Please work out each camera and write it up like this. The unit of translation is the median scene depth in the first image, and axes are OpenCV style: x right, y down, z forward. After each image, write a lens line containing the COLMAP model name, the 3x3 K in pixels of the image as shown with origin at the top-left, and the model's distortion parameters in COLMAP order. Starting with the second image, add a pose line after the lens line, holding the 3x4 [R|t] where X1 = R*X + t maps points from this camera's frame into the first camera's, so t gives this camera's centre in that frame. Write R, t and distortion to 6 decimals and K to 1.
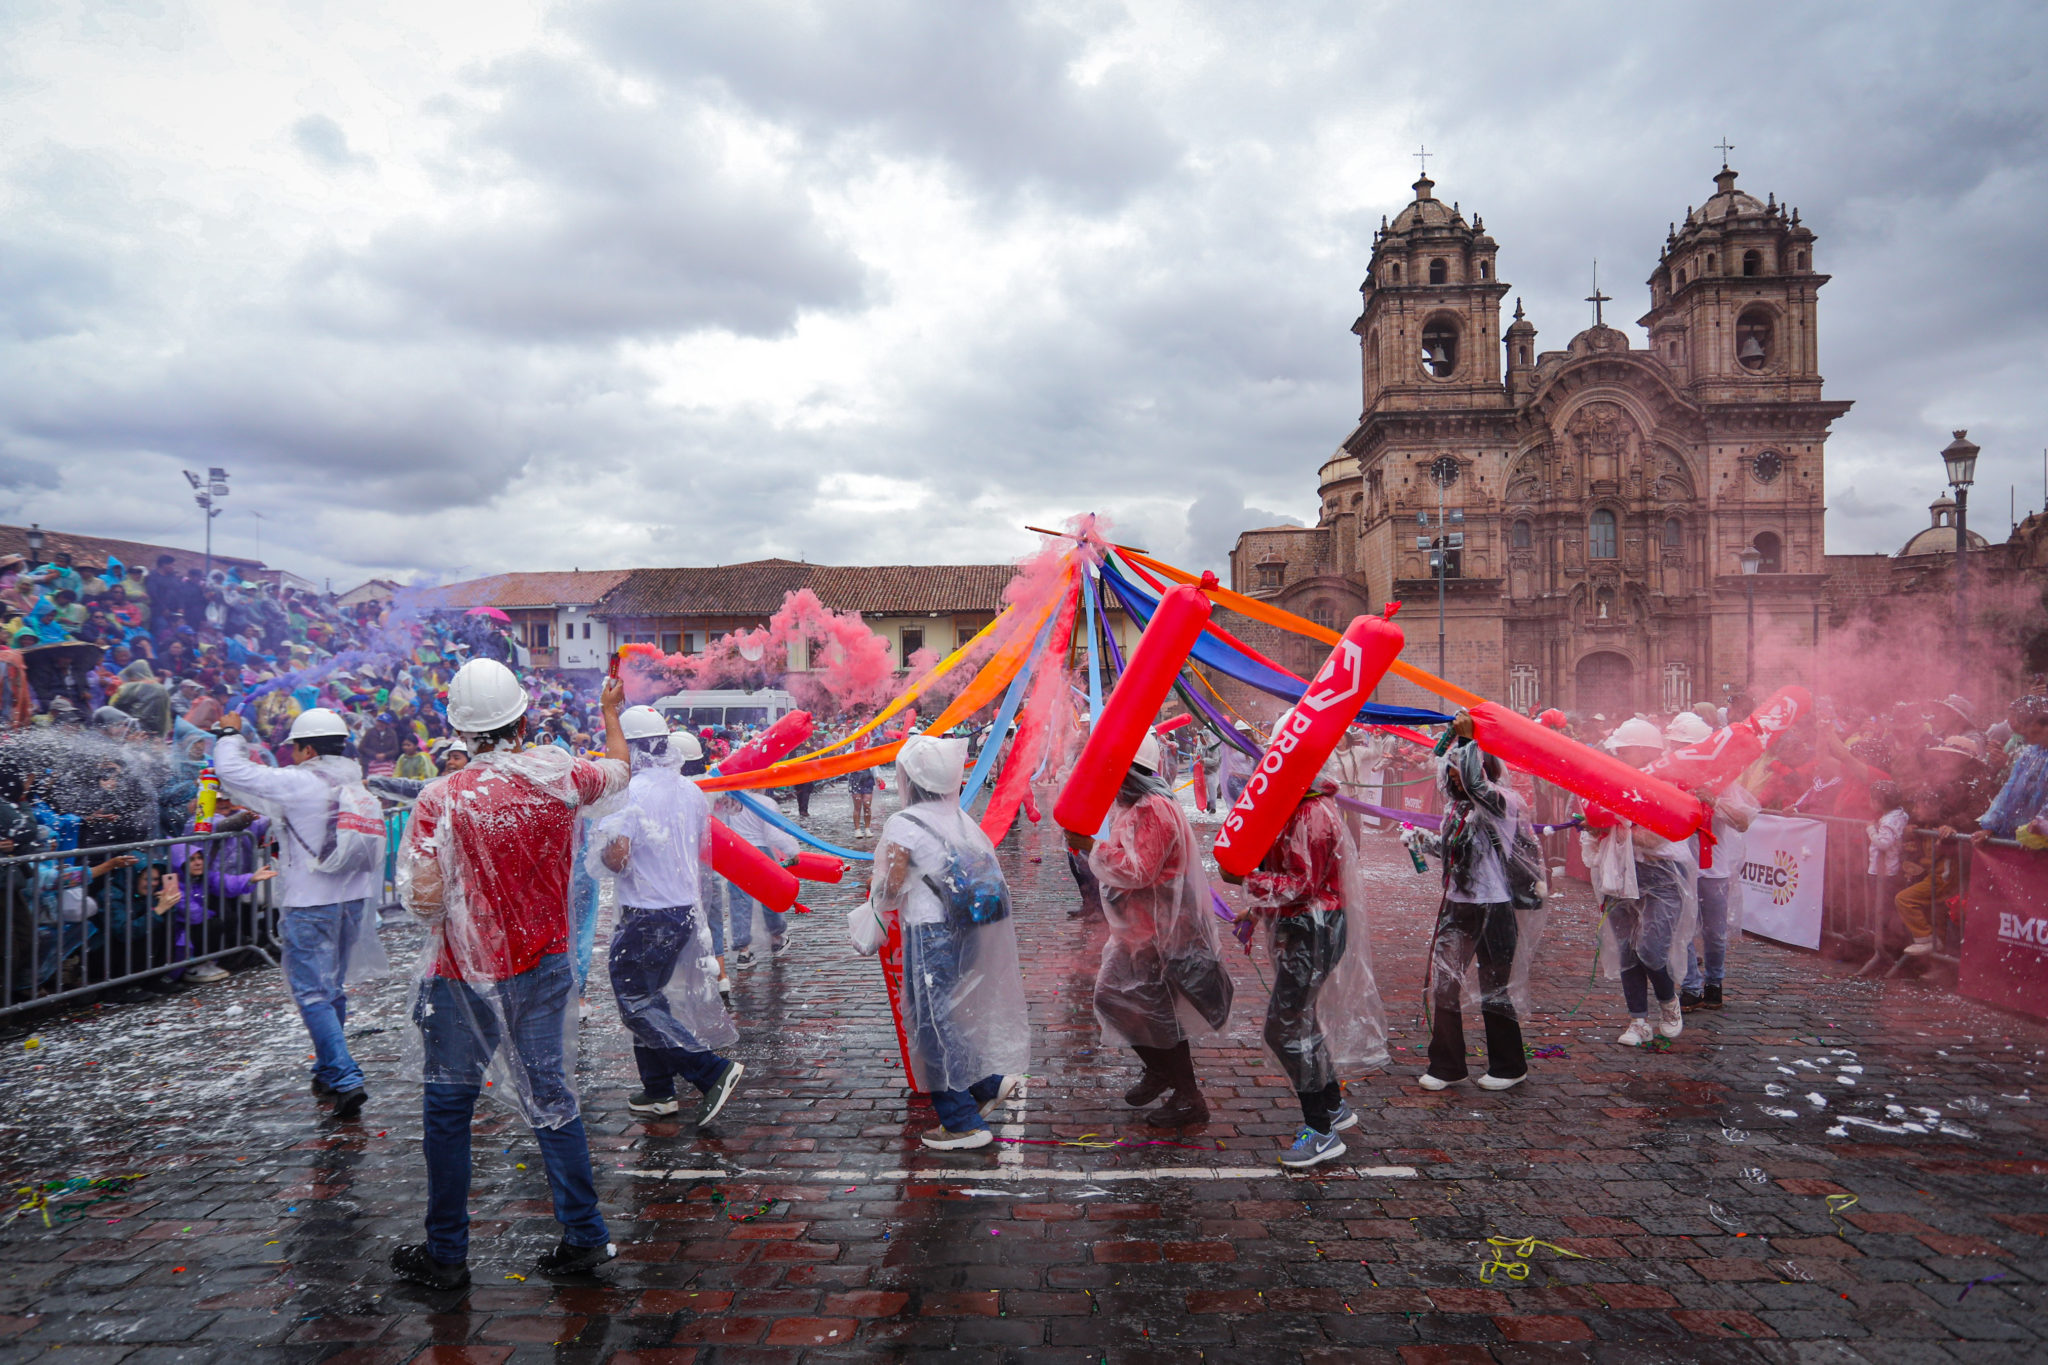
lens RADIAL K [[1083.0, 0, 1035.5], [0, 1083.0, 706.6], [0, 0, 1]] dist [-0.051119, 0.013409]
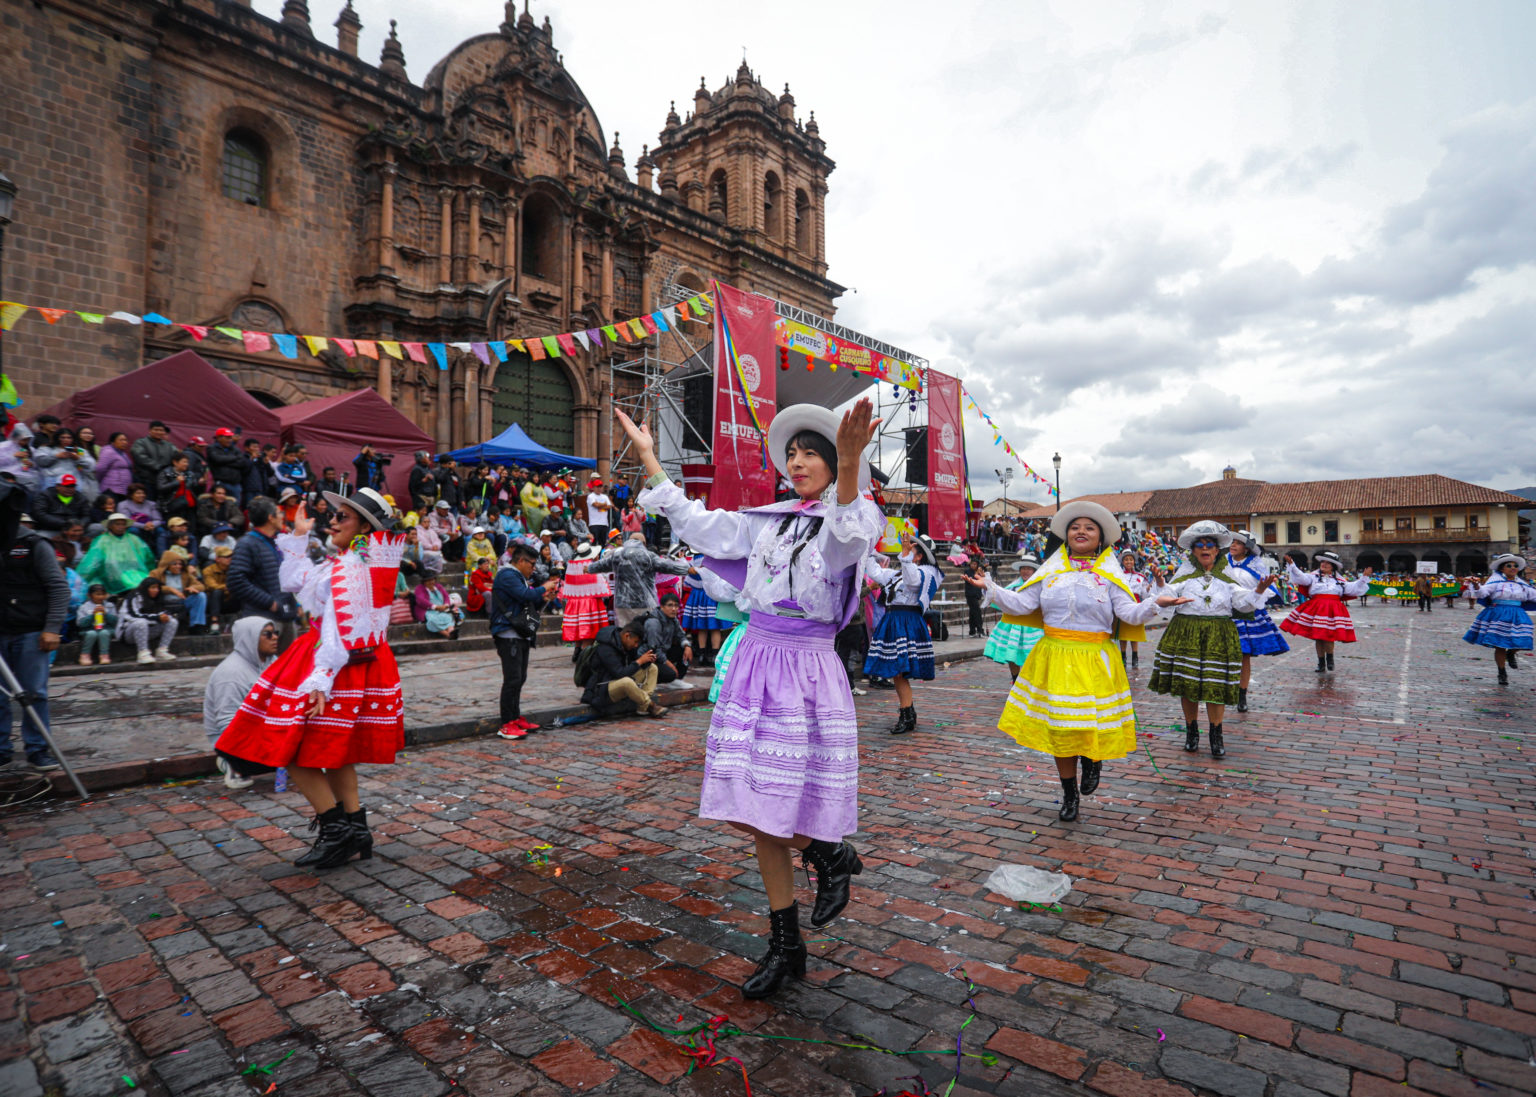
lens RADIAL K [[806.0, 0, 806.1], [0, 806.0, 550.8], [0, 0, 1]] dist [-0.043858, 0.003004]
pose [[0.782635, -0.005566, -0.622456, 0.013448], [-0.007110, 0.999815, -0.017880, 0.004481], [0.622441, 0.018419, 0.782450, -0.464723]]
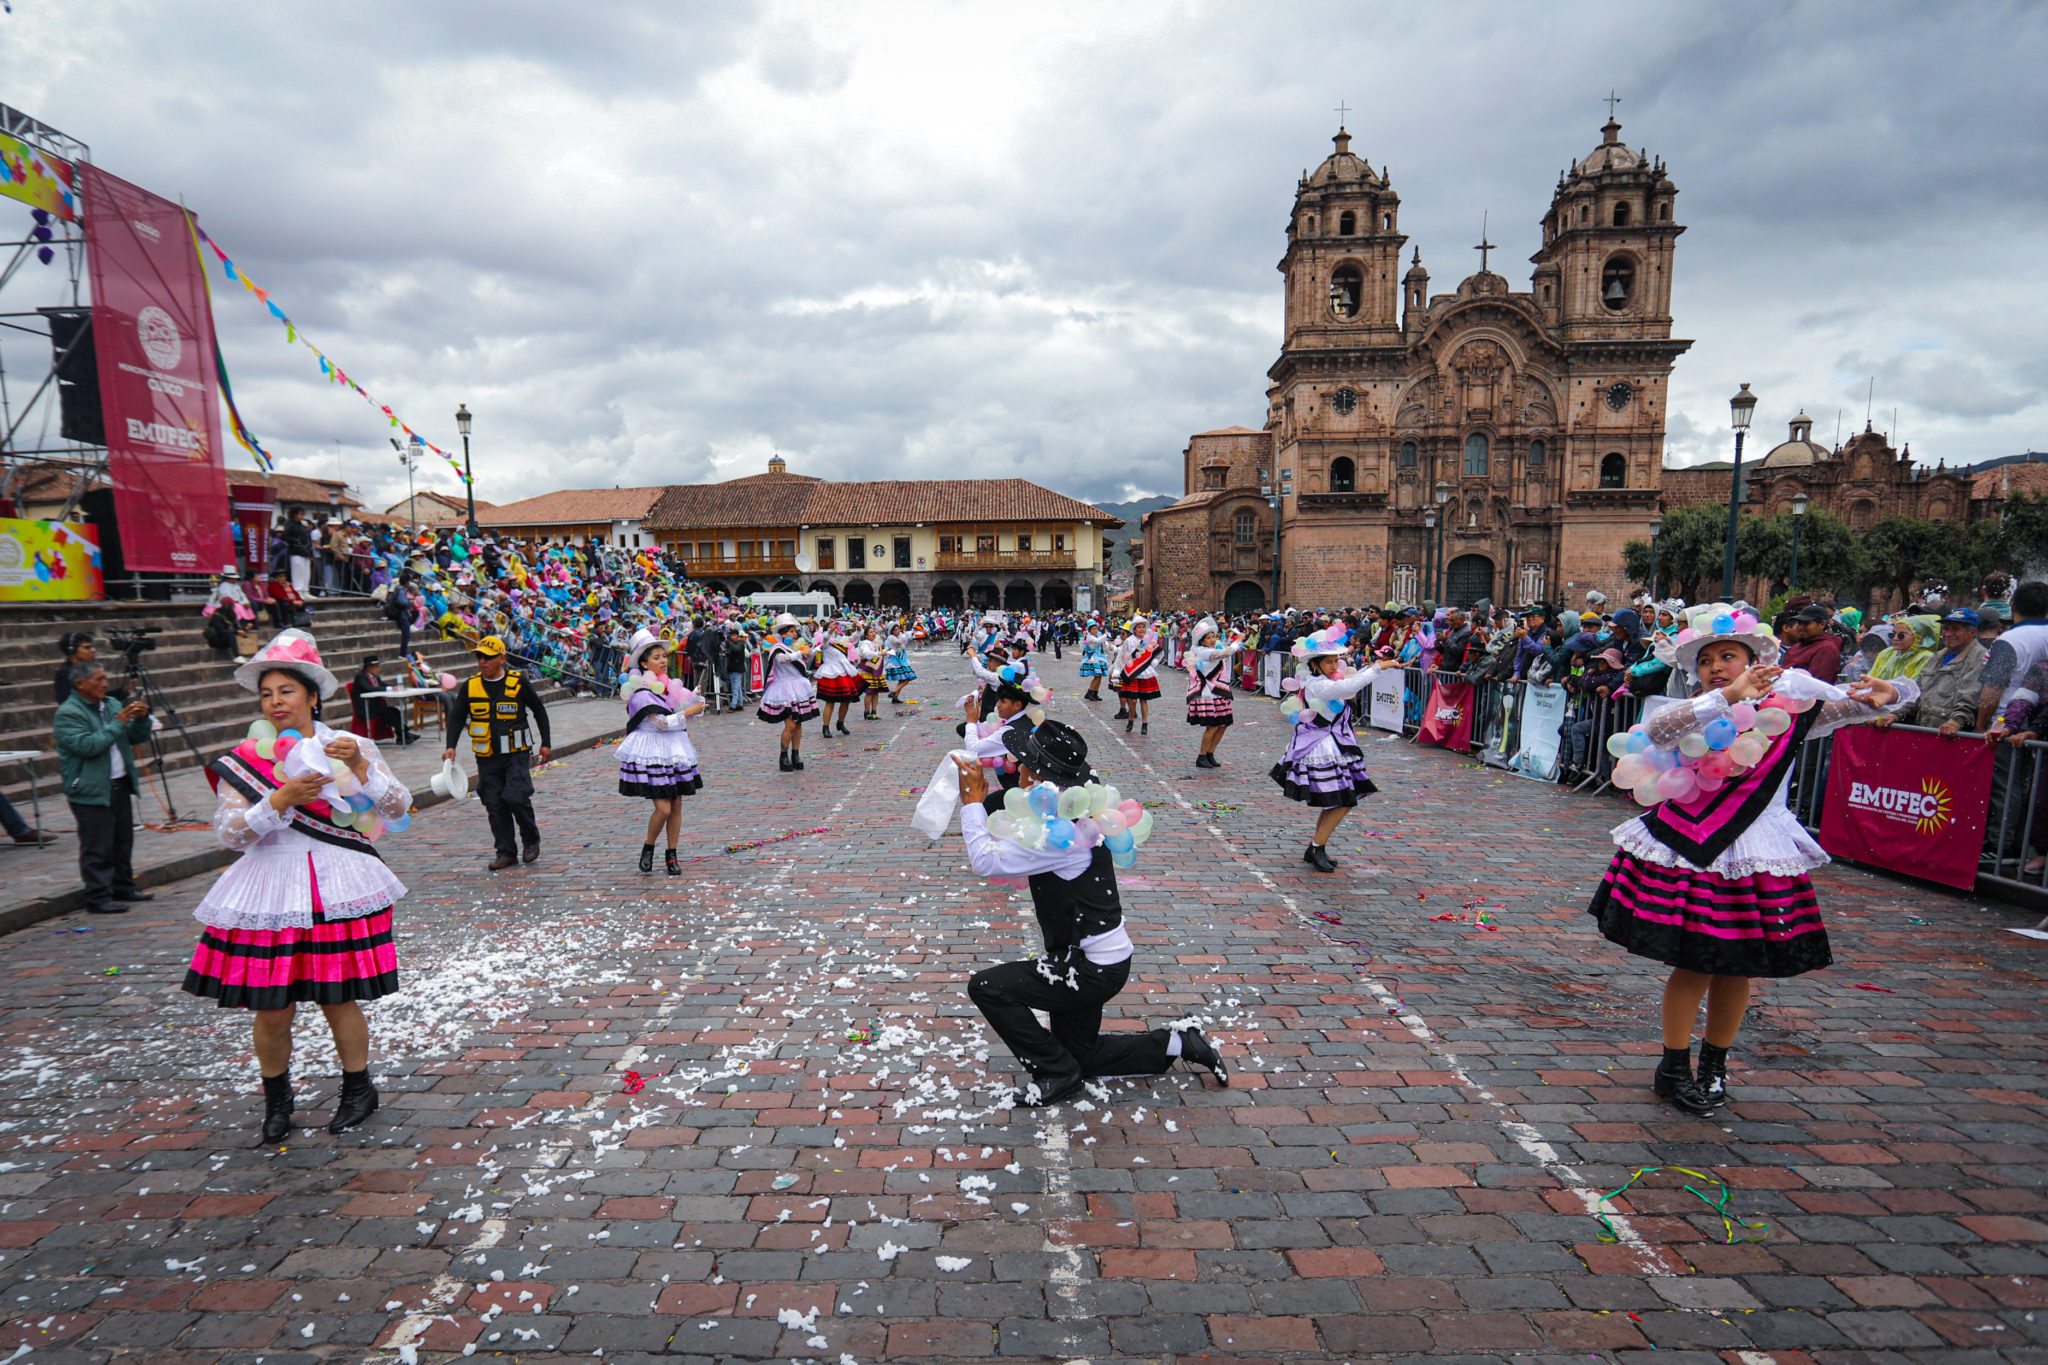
lens RADIAL K [[1083.0, 0, 988.8], [0, 1083.0, 751.3], [0, 0, 1]] dist [-0.051119, 0.013409]
pose [[0.999907, -0.001382, -0.013597, 0.001786], [0.003347, 0.989339, 0.145594, -0.008877], [0.013251, -0.145626, 0.989251, -0.239175]]
